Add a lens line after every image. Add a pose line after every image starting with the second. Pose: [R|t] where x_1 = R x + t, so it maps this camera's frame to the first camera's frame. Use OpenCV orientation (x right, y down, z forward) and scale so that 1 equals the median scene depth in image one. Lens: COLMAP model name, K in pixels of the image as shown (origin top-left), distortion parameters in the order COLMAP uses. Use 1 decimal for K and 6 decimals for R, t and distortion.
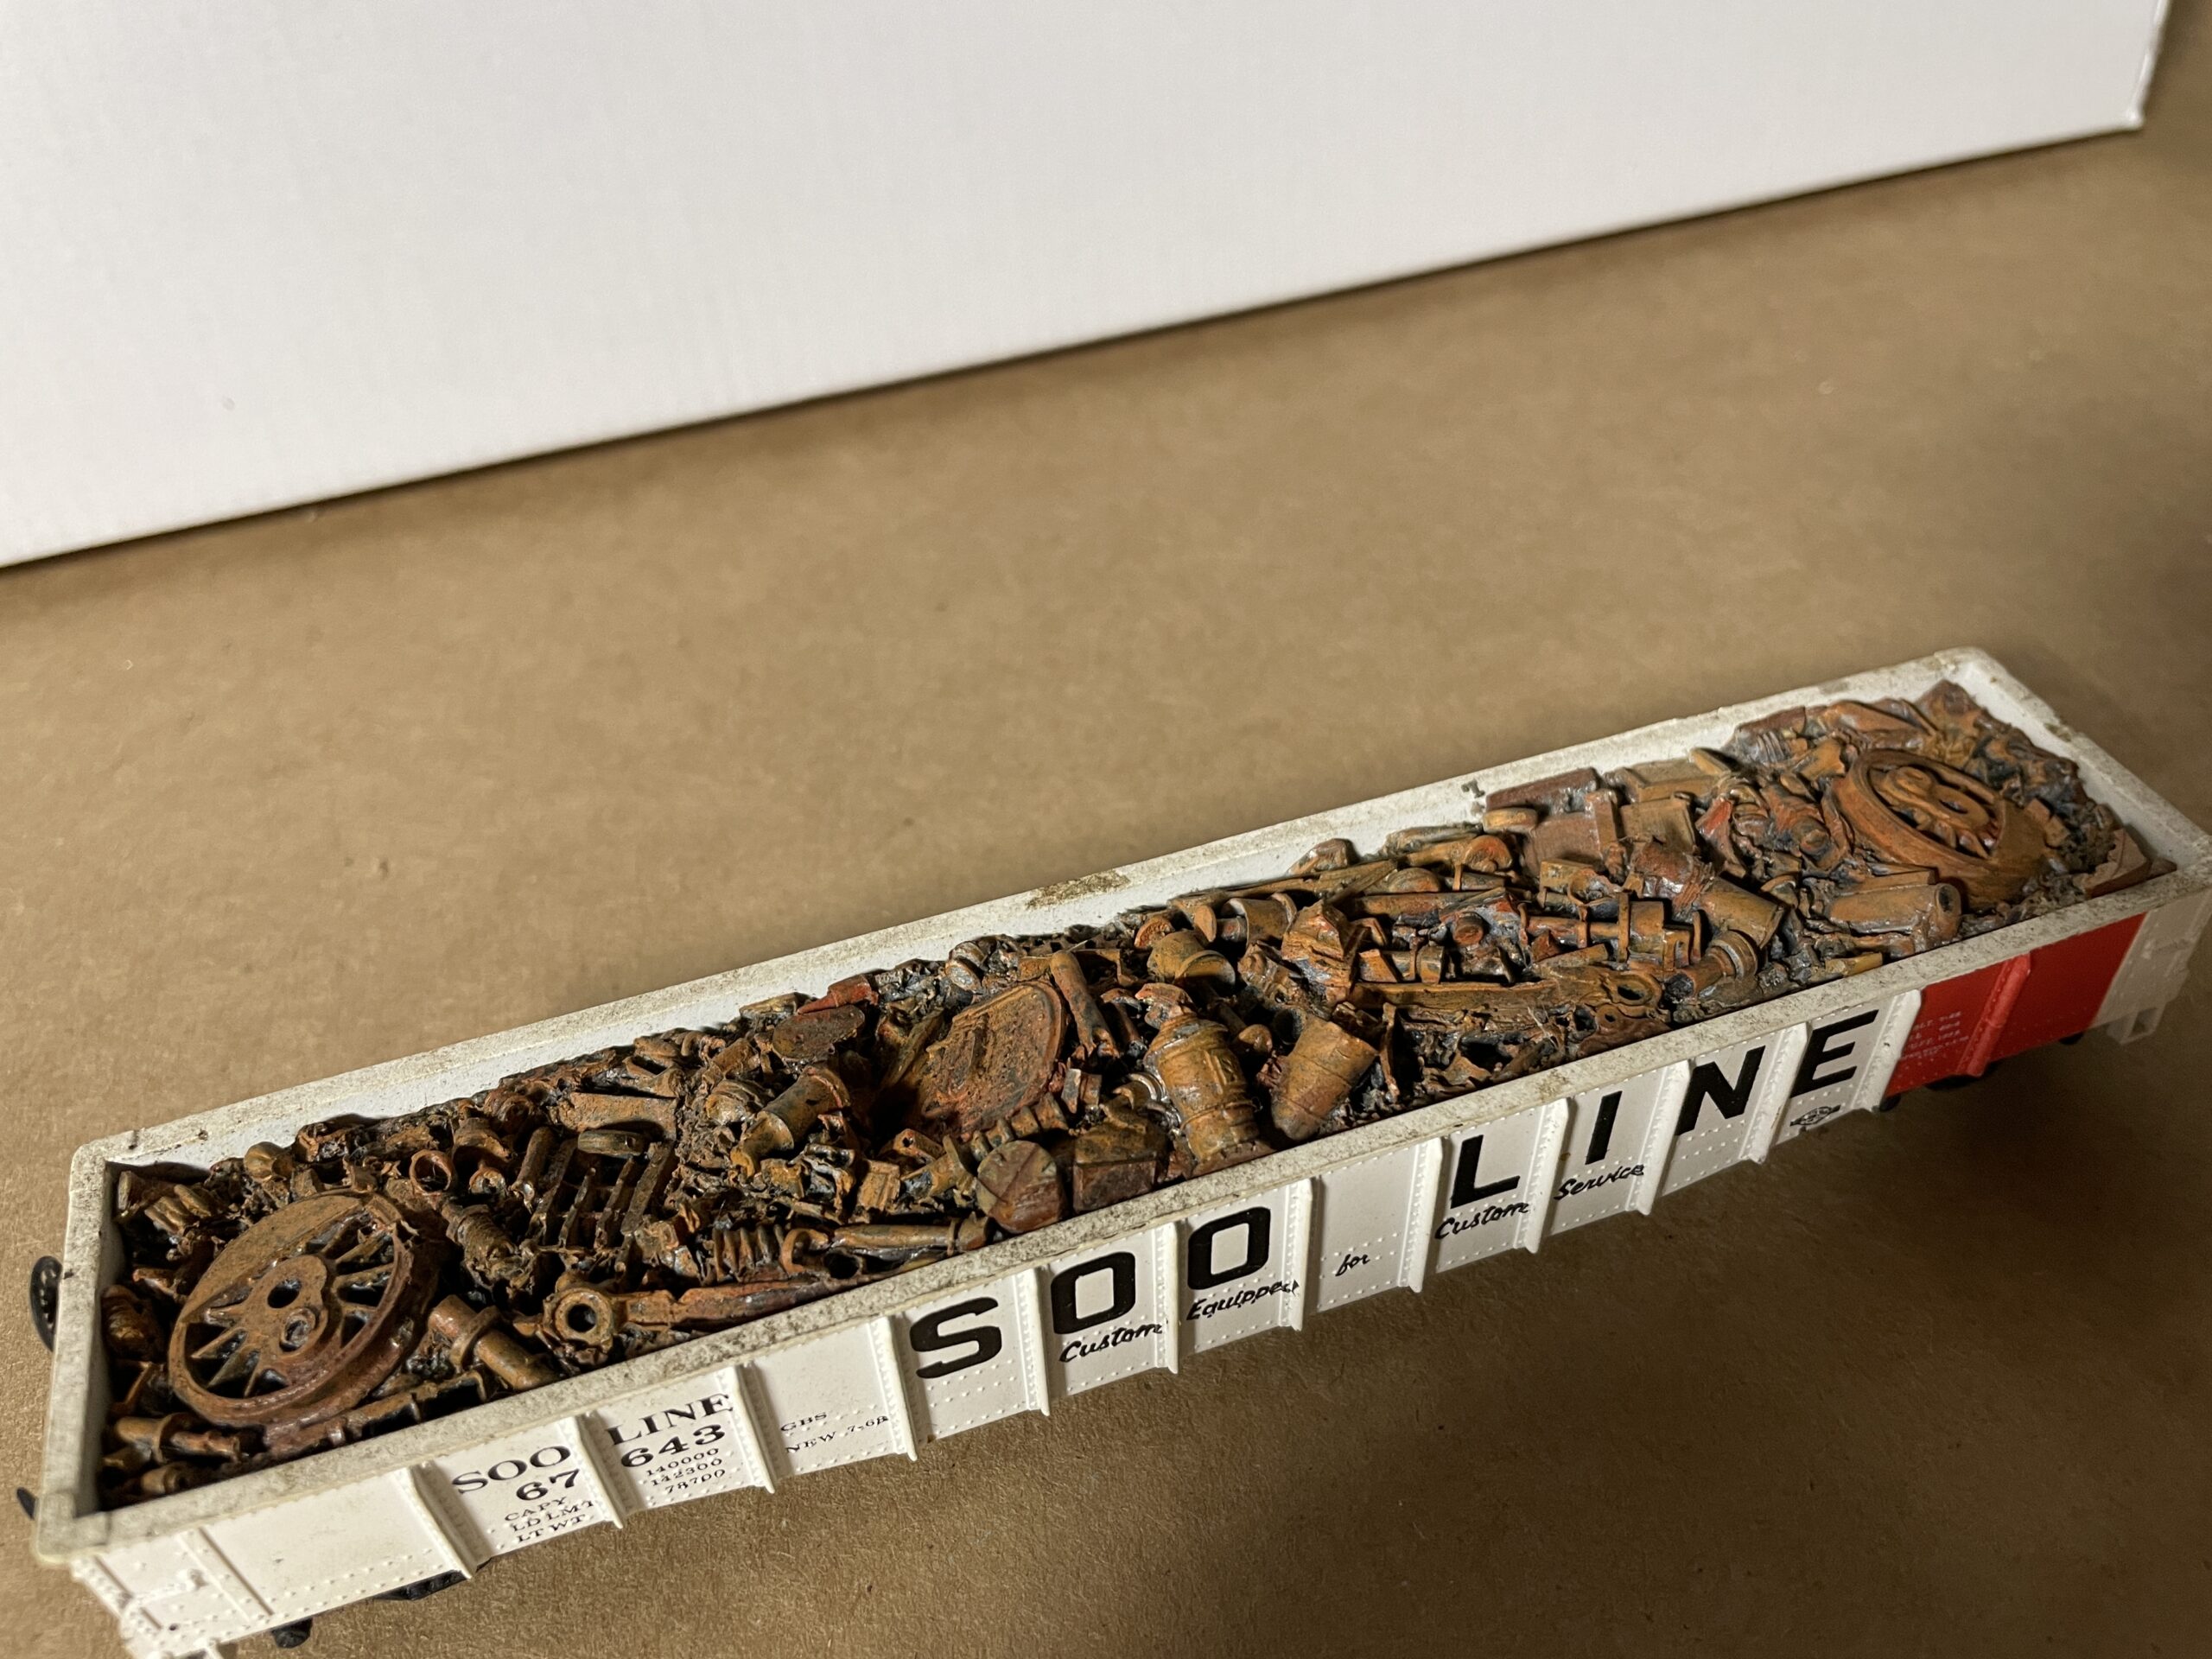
lens RADIAL K [[1781.4, 0, 1108.4], [0, 1781.4, 826.7], [0, 0, 1]] dist [0.050929, -0.114749]
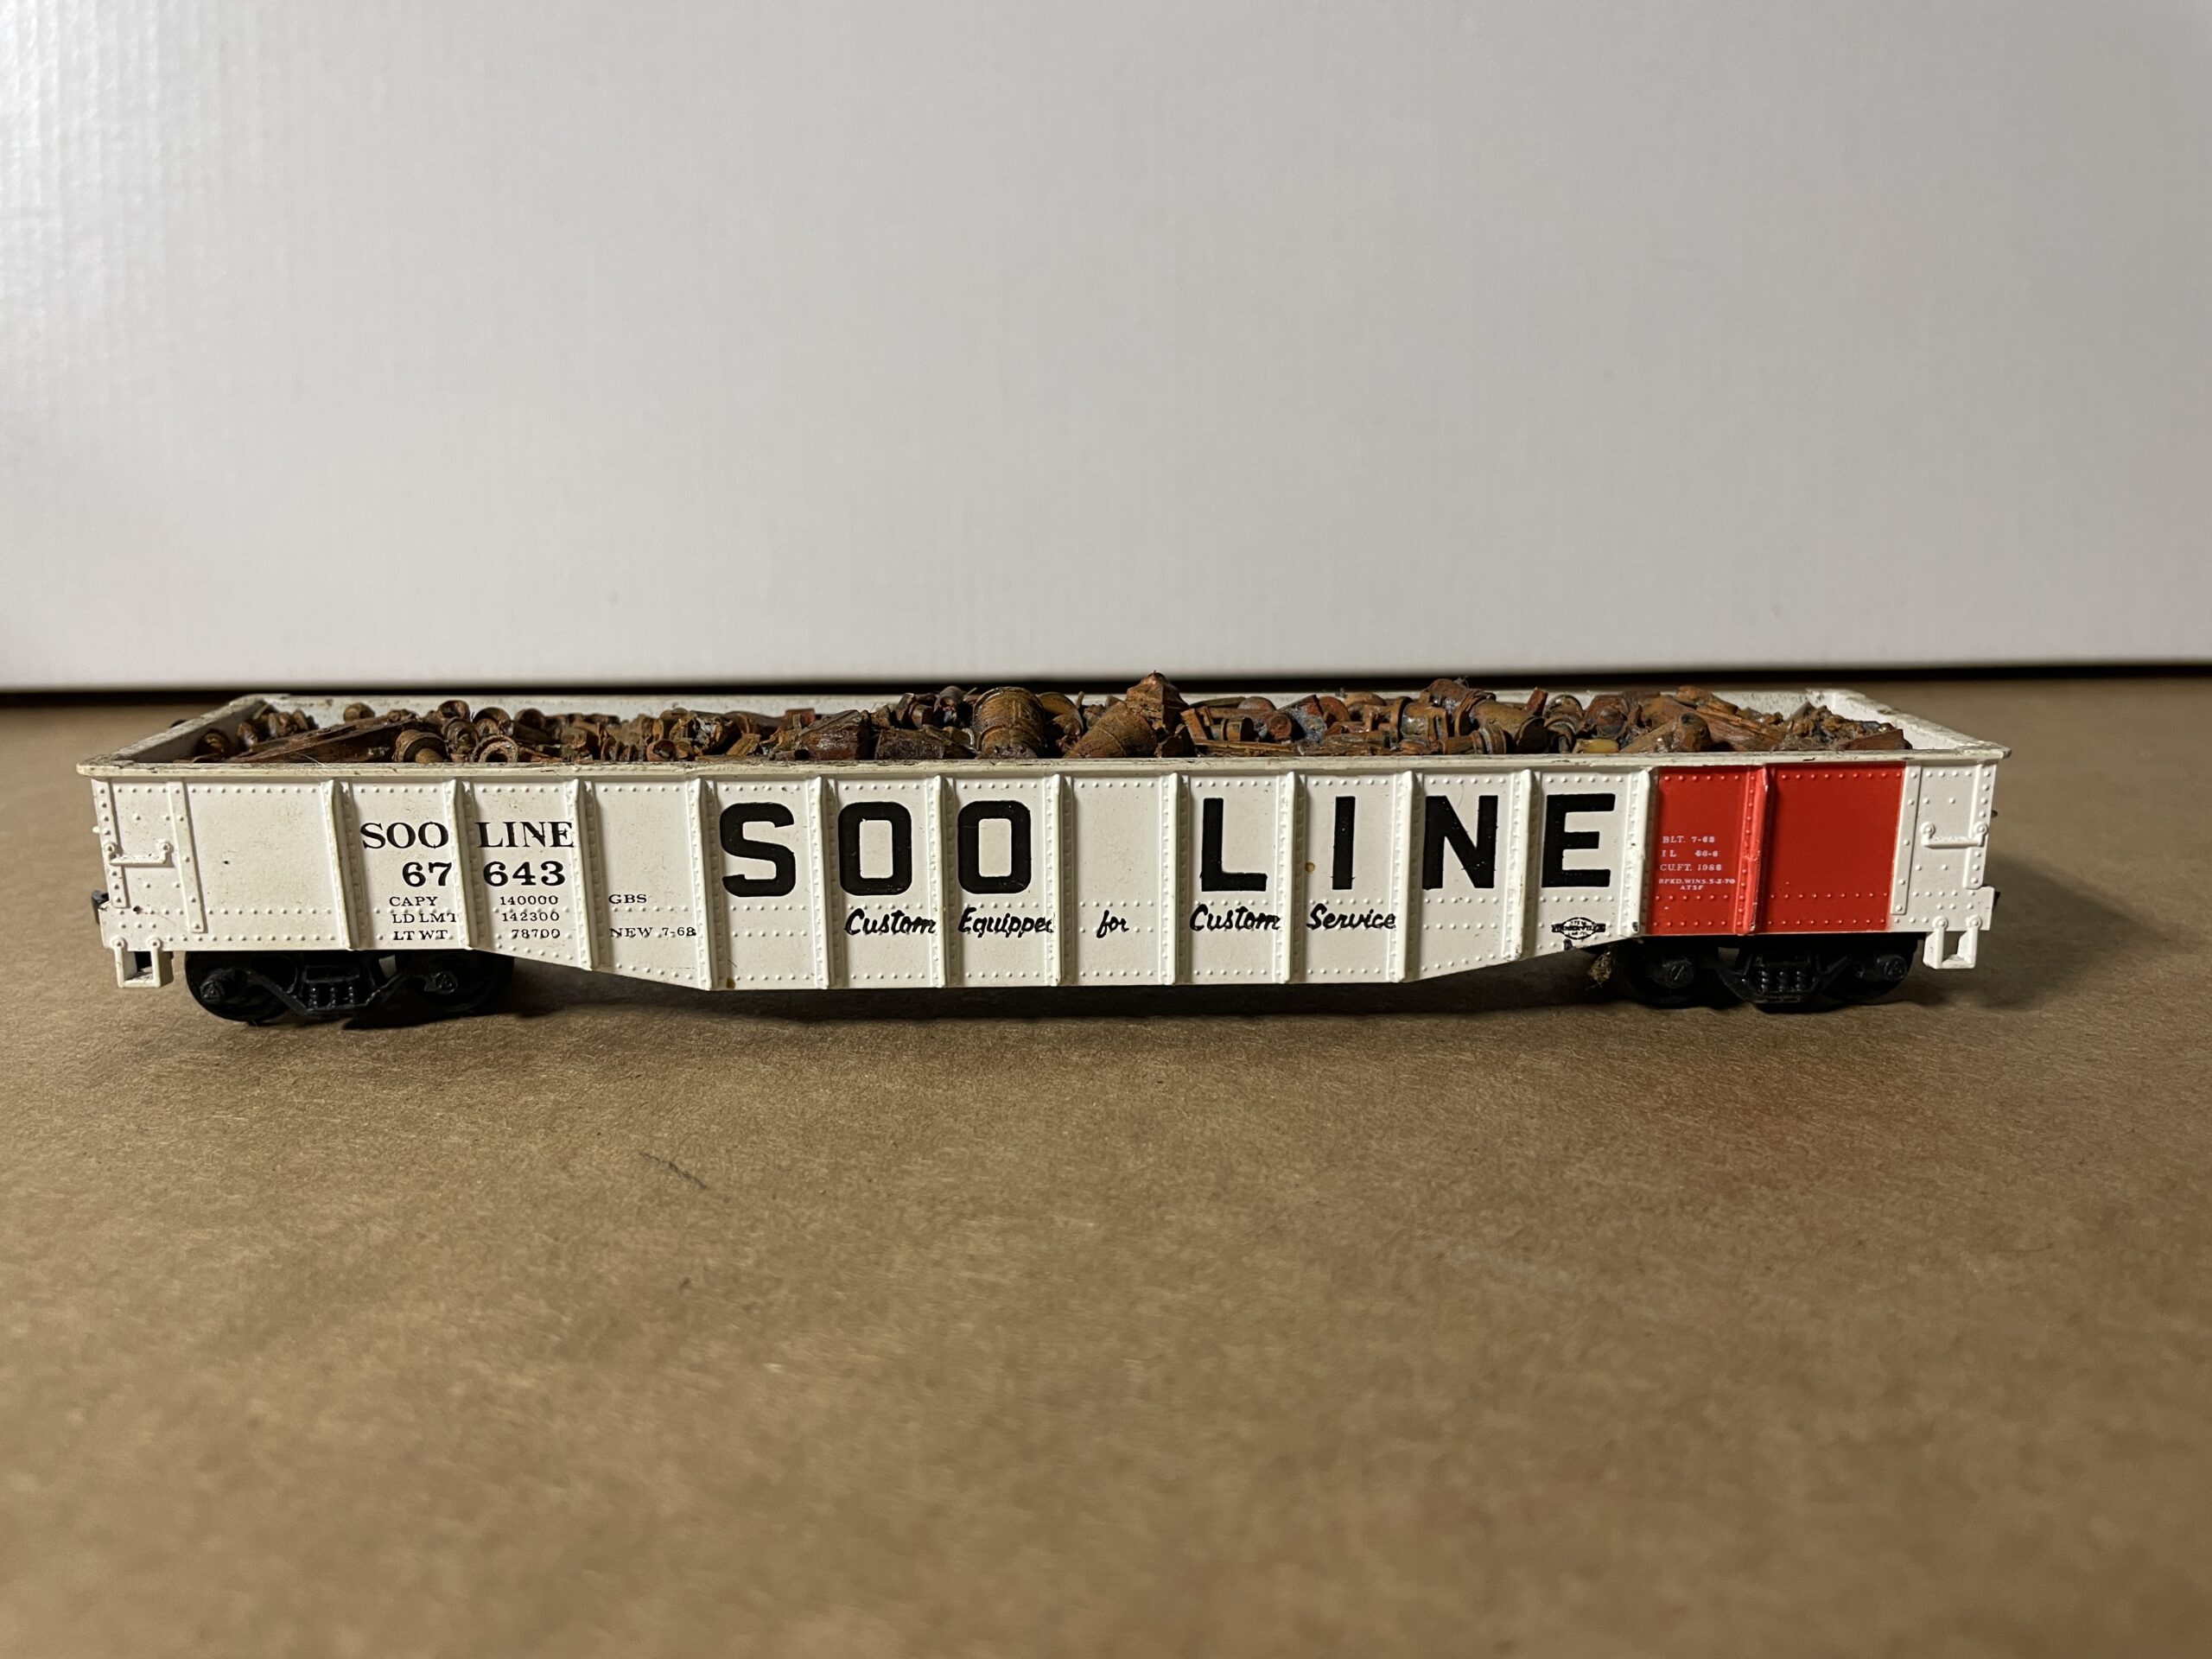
lens RADIAL K [[1781.4, 0, 1108.1], [0, 1781.4, 822.3], [0, 0, 1]] dist [0.050929, -0.114749]
pose [[0.952345, 0.108876, -0.284930, 0.474494], [-0.228570, 0.873281, -0.430274, 0.710836], [0.201977, 0.474896, 0.856551, -0.022987]]
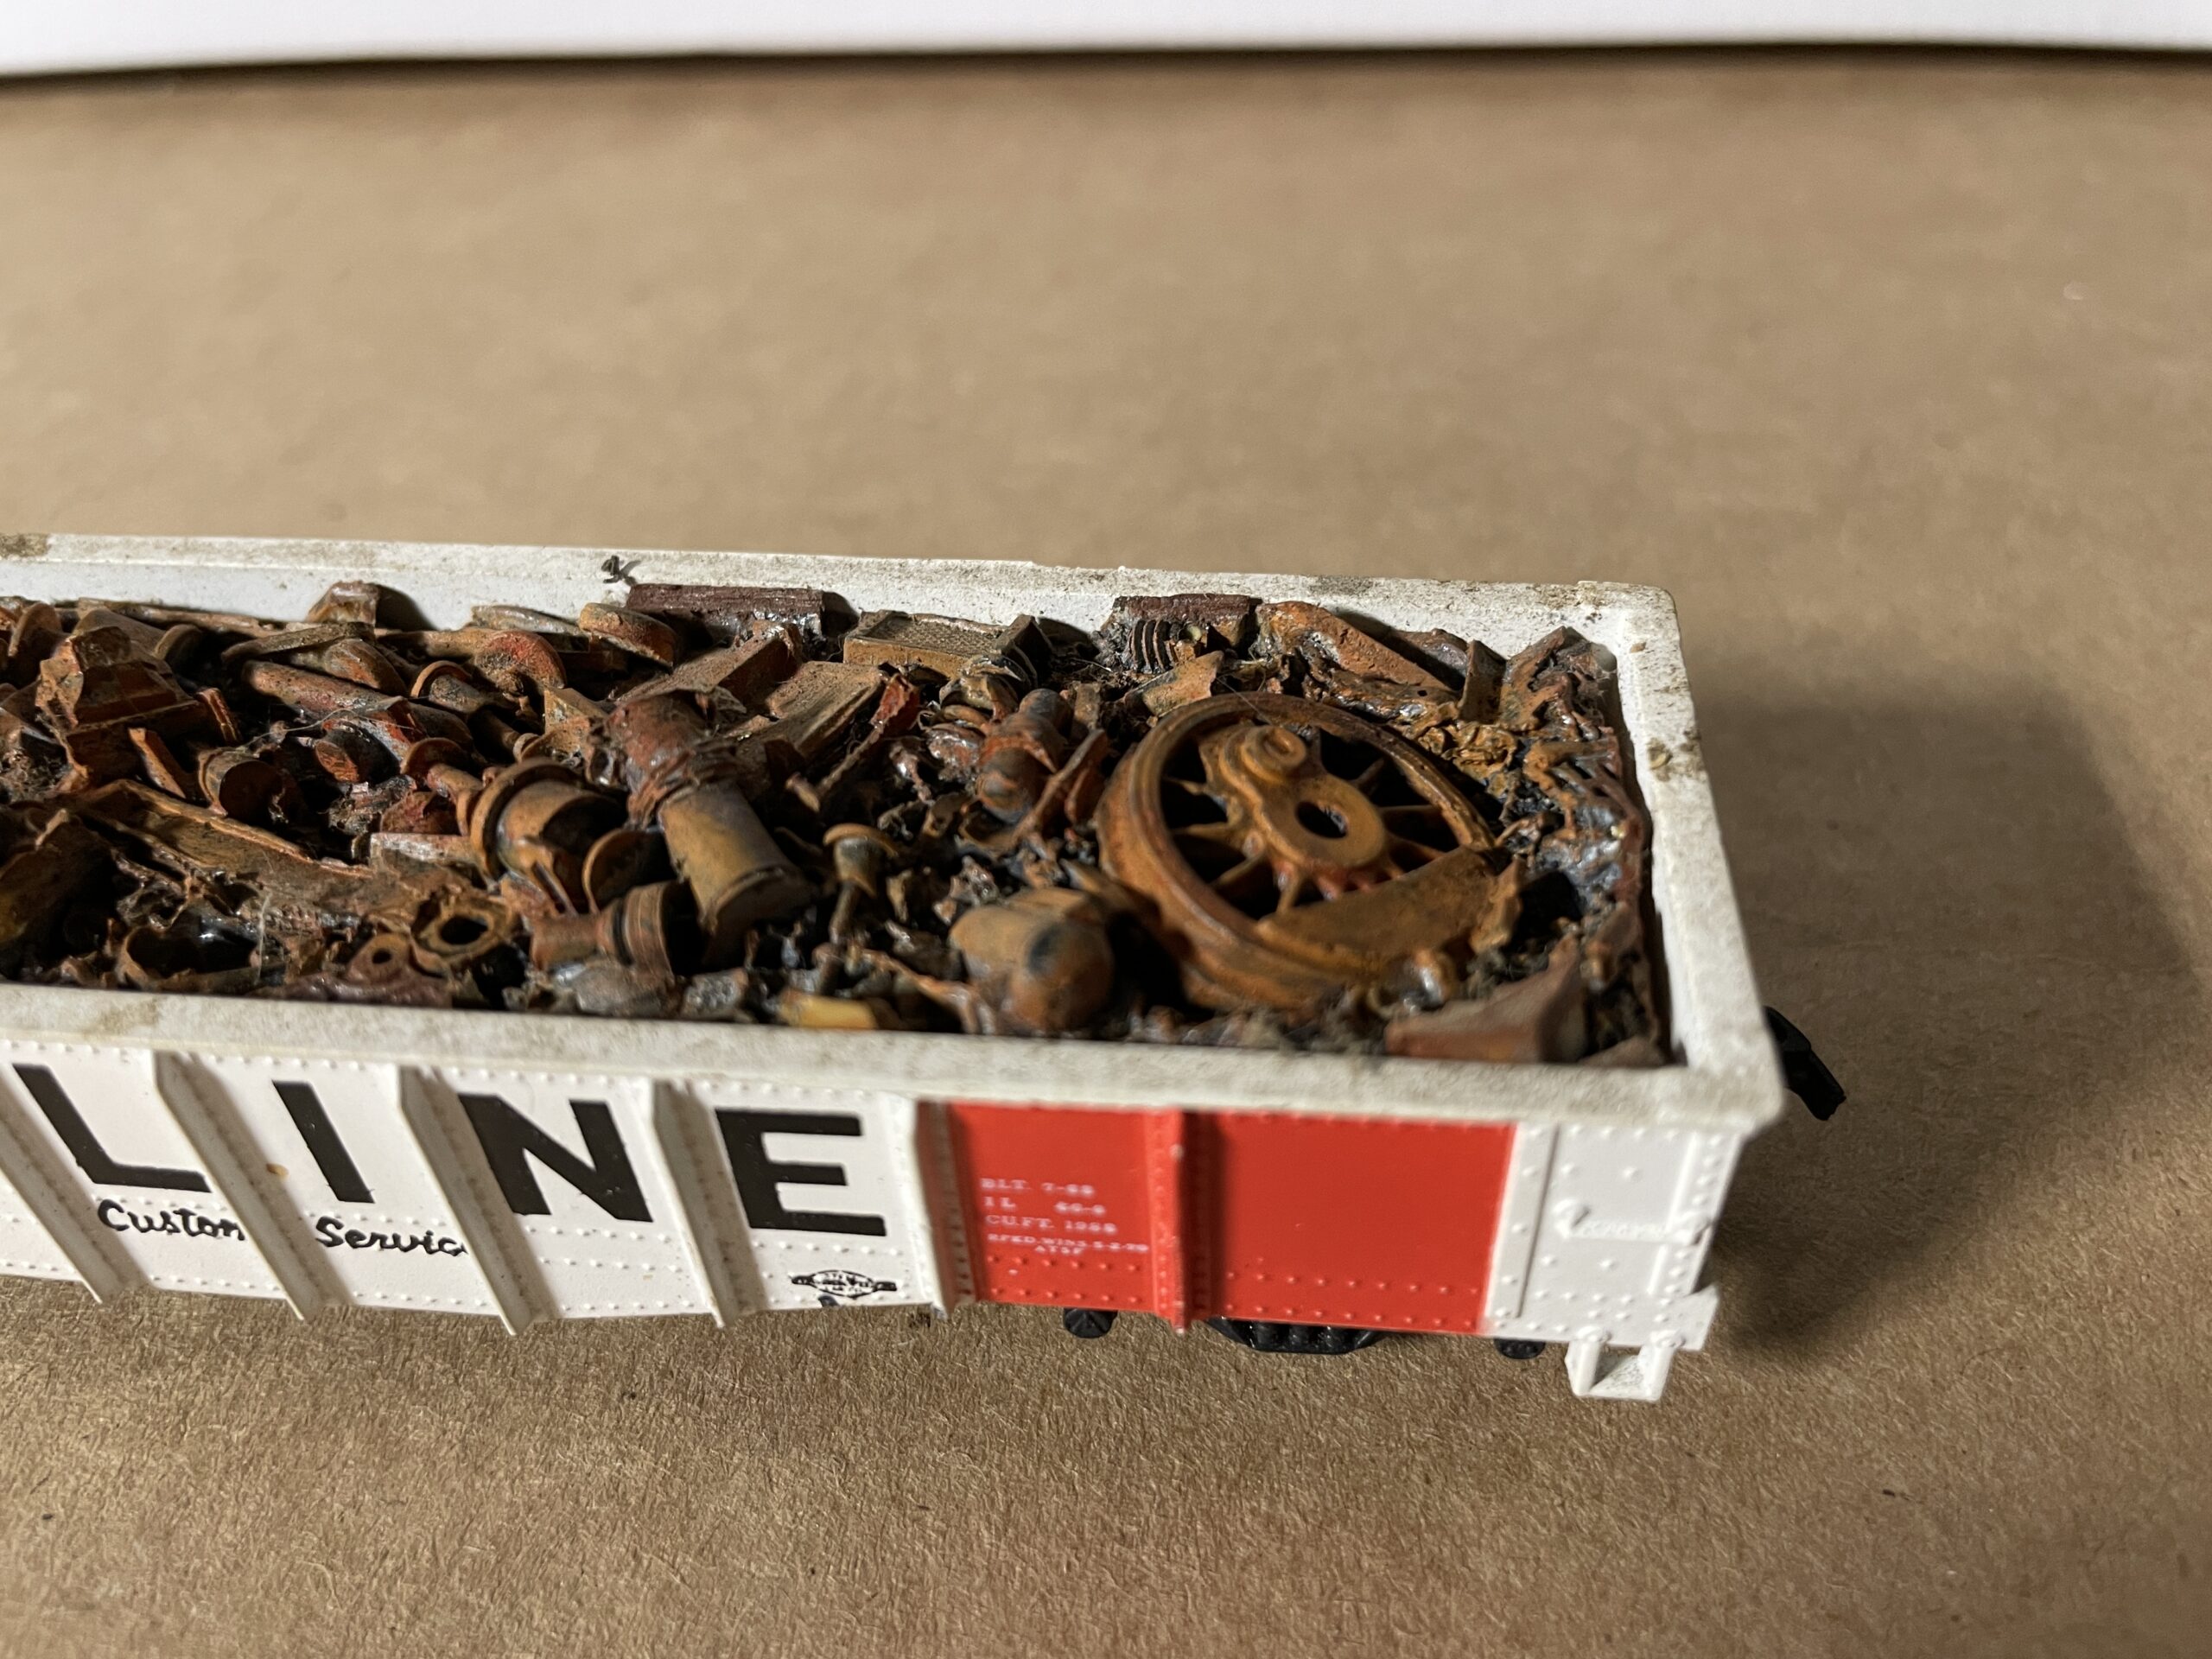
lens RADIAL K [[1781.4, 0, 1106.9], [0, 1781.4, 846.6], [0, 0, 1]] dist [0.050929, -0.114749]
pose [[0.906961, 0.292427, -0.303164, 0.659625], [-0.278605, 0.956280, 0.088924, -0.036597], [0.315913, 0.003813, 0.948781, 0.570733]]
